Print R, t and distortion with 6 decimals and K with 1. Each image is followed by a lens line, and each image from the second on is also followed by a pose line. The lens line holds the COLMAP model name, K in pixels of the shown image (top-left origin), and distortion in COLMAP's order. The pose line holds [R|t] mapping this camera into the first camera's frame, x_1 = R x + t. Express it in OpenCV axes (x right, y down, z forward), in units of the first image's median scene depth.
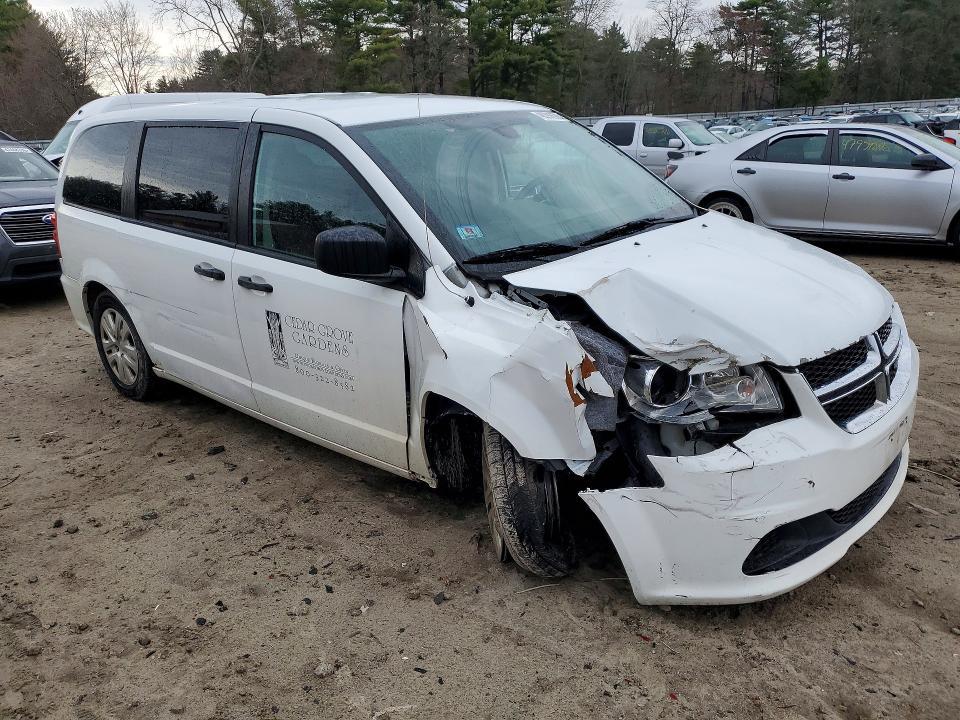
lens RADIAL K [[771.9, 0, 480.0], [0, 771.9, 360.0], [0, 0, 1]] dist [0.006640, -0.007364]
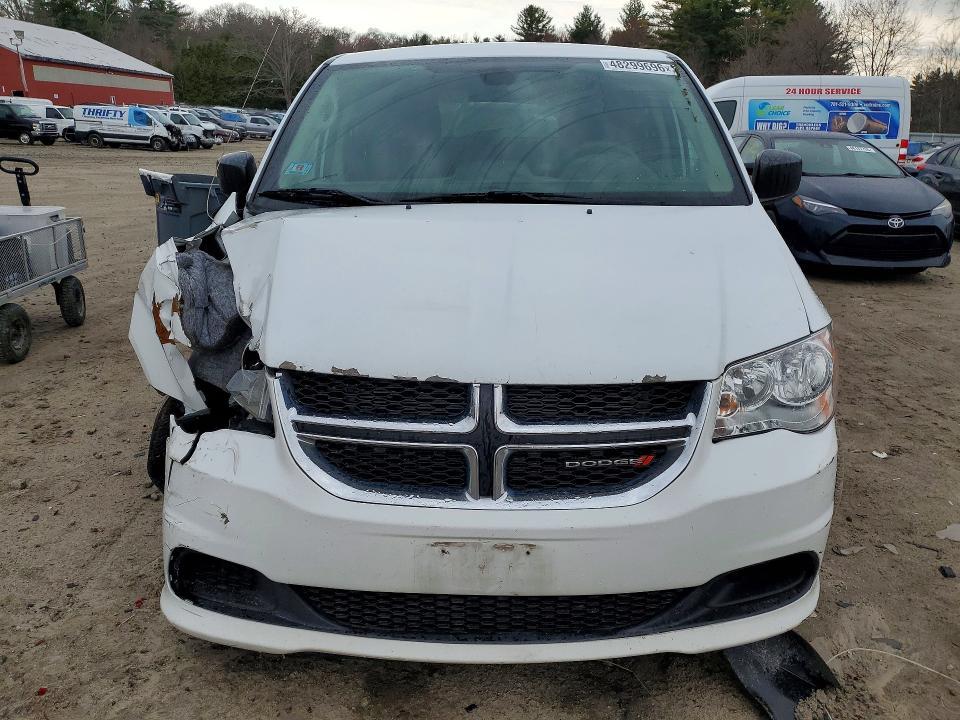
lens RADIAL K [[771.9, 0, 480.0], [0, 771.9, 360.0], [0, 0, 1]] dist [0.006640, -0.007364]
pose [[0.635380, 0.284660, -0.717816, 1.058136], [-0.278085, 0.951554, 0.131203, -0.150864], [0.720389, 0.116250, 0.683758, 0.632982]]
